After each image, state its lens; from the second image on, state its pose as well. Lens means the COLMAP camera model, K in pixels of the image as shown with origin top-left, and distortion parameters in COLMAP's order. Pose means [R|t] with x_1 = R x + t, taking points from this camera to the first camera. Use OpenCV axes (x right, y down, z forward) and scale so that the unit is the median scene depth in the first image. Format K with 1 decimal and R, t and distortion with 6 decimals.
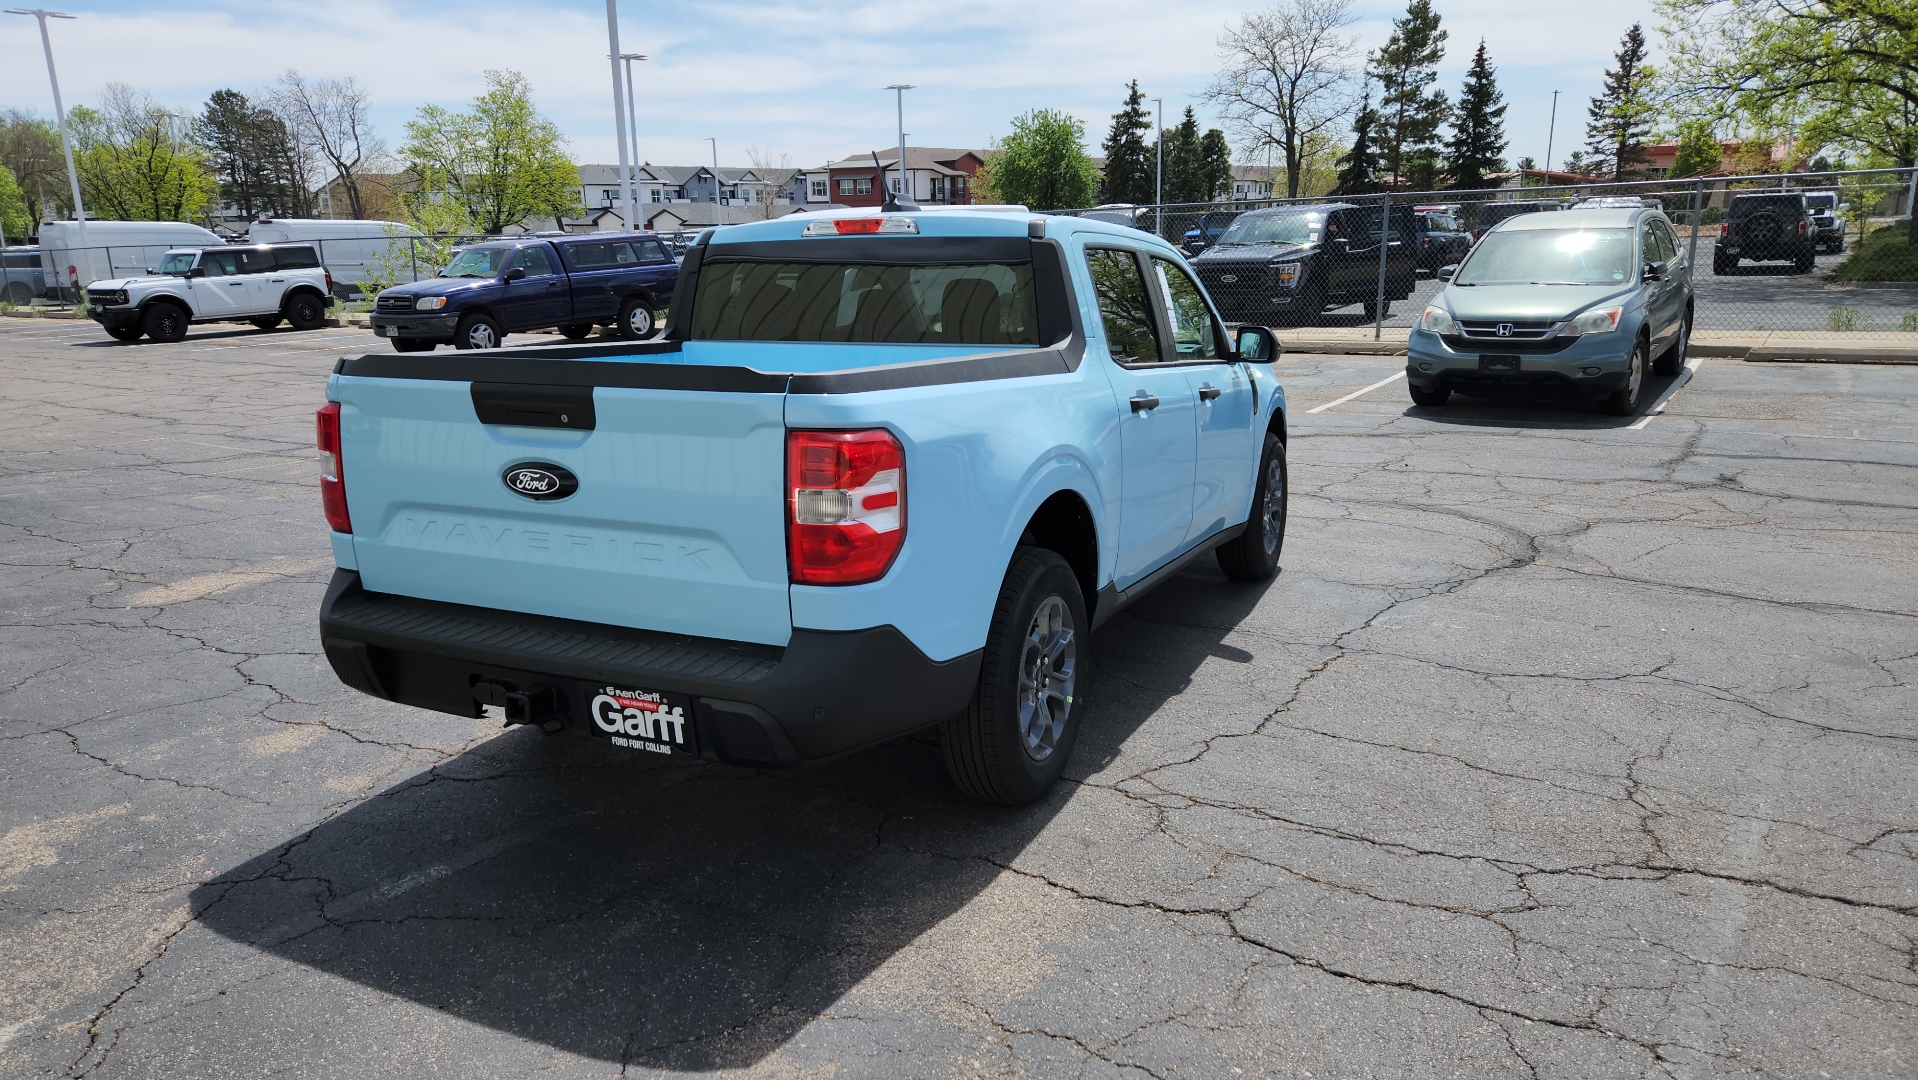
lens RADIAL K [[1293.6, 0, 921.9], [0, 1293.6, 546.5], [0, 0, 1]] dist [0.077936, -0.063323]
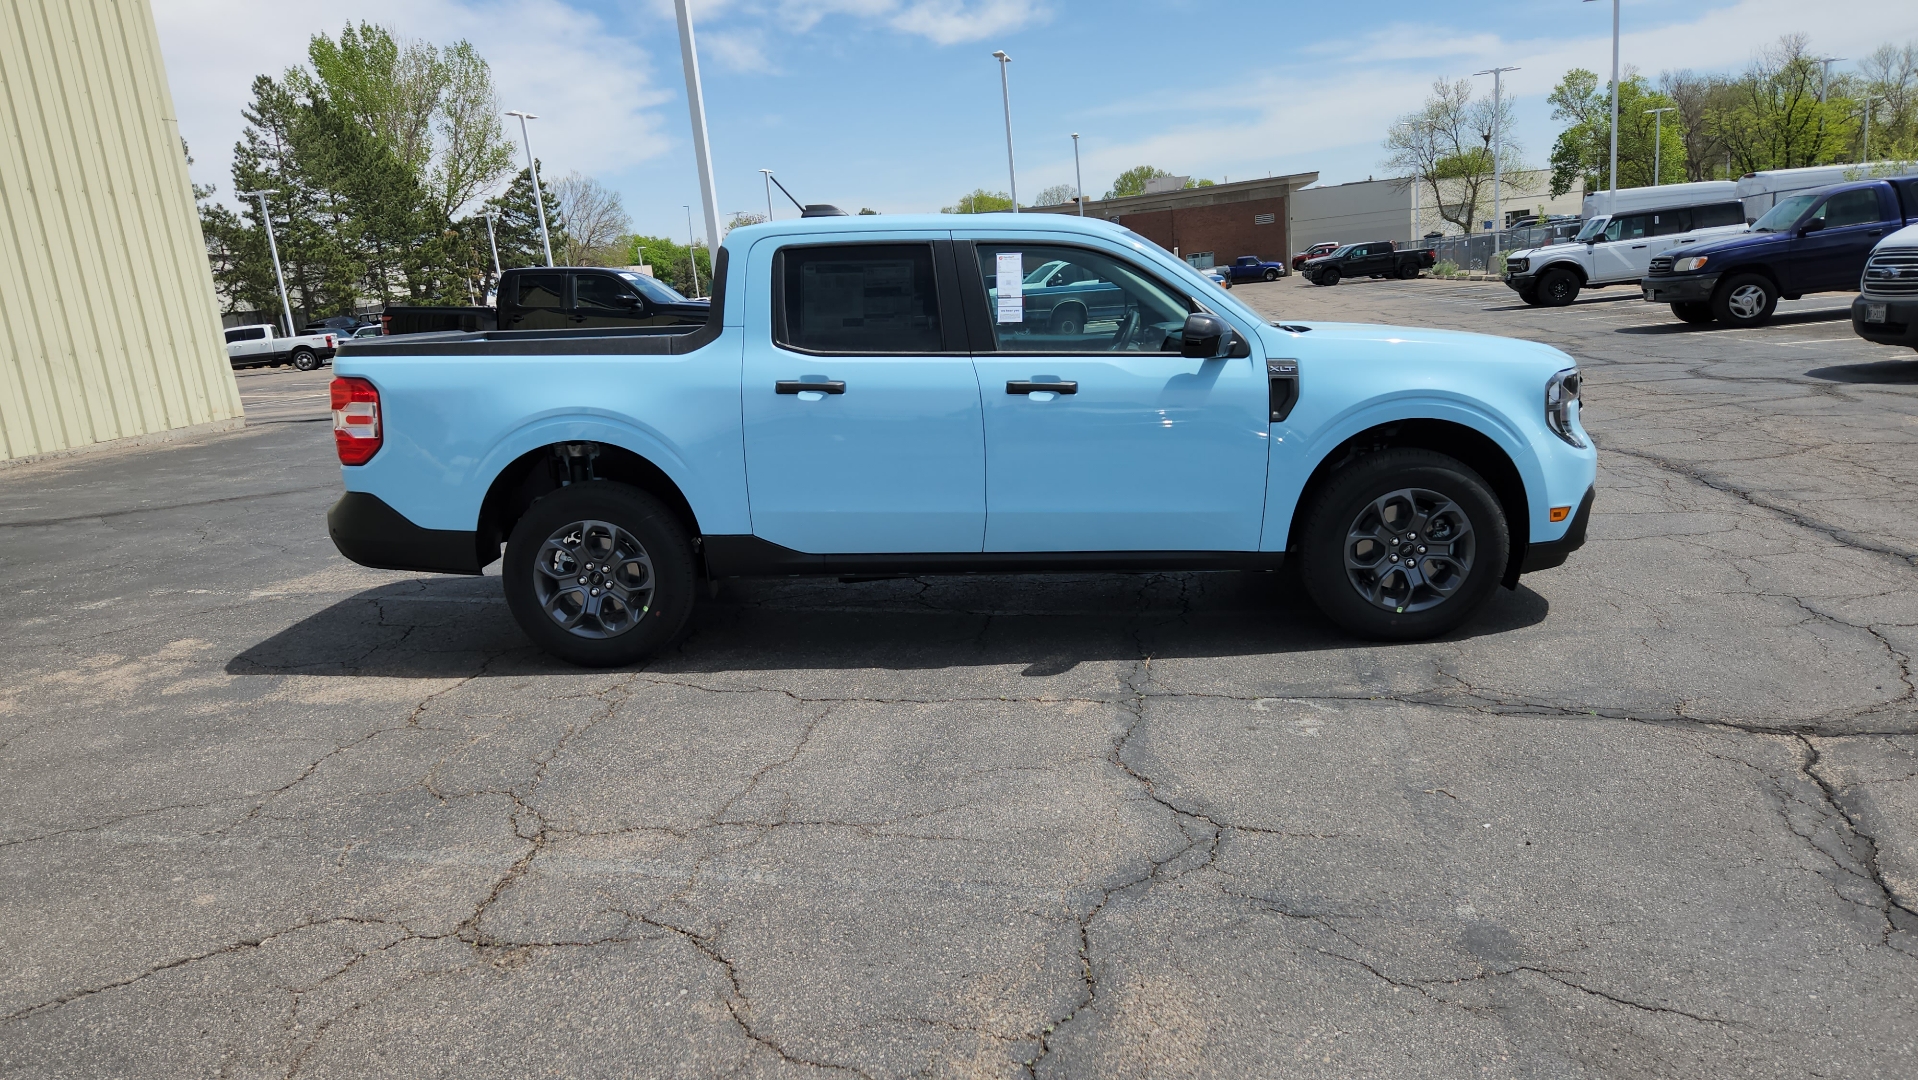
lens RADIAL K [[1296.5, 0, 911.7], [0, 1296.5, 545.4], [0, 0, 1]] dist [0.073596, -0.061417]
pose [[0.394030, 0.169379, -0.903355, 0.193825], [-0.142054, 0.982285, 0.122217, -0.019653], [0.908053, 0.080168, 0.411111, 0.099012]]
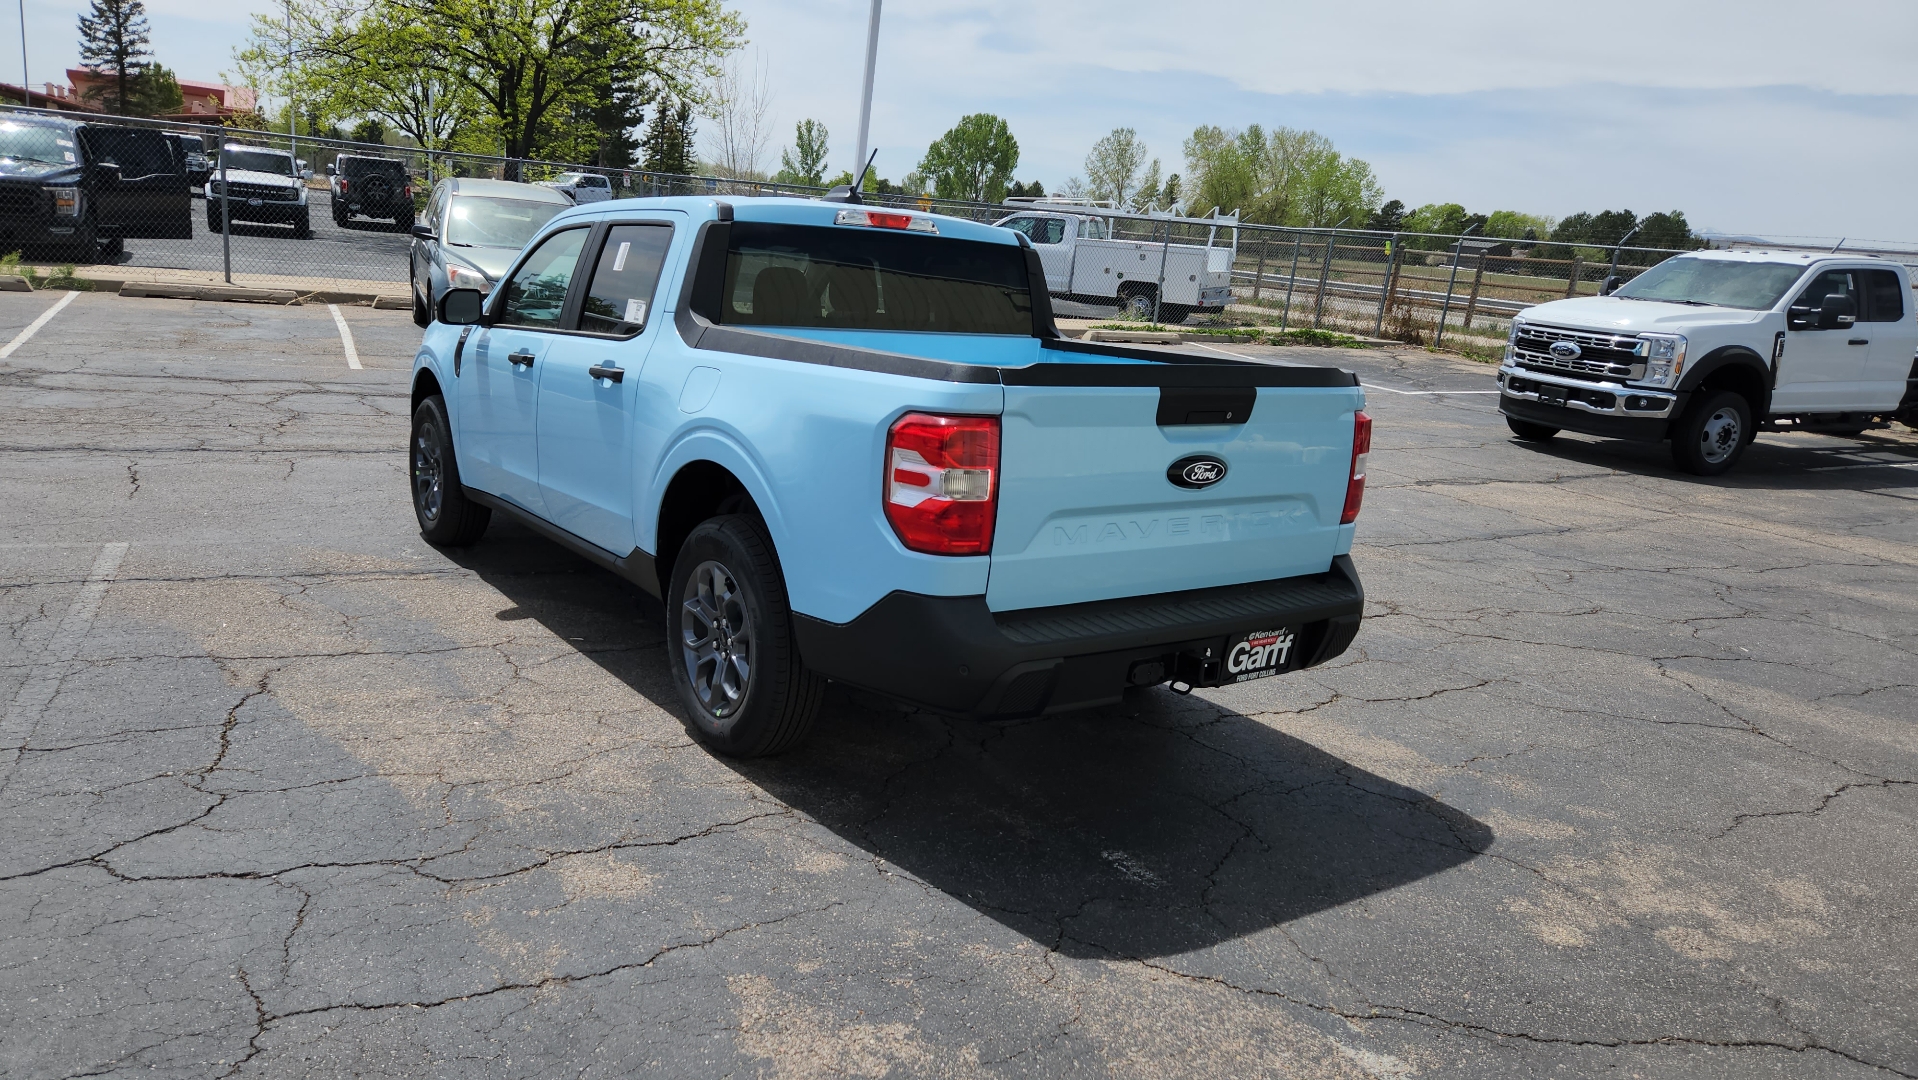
lens RADIAL K [[1283.5, 0, 945.9], [0, 1283.5, 547.2], [0, 0, 1]] dist [0.082143, -0.074132]
pose [[0.467485, -0.147062, 0.871683, -0.153550], [0.104792, 0.988332, 0.110541, -0.014677], [-0.877768, 0.039669, 0.477441, 0.072880]]
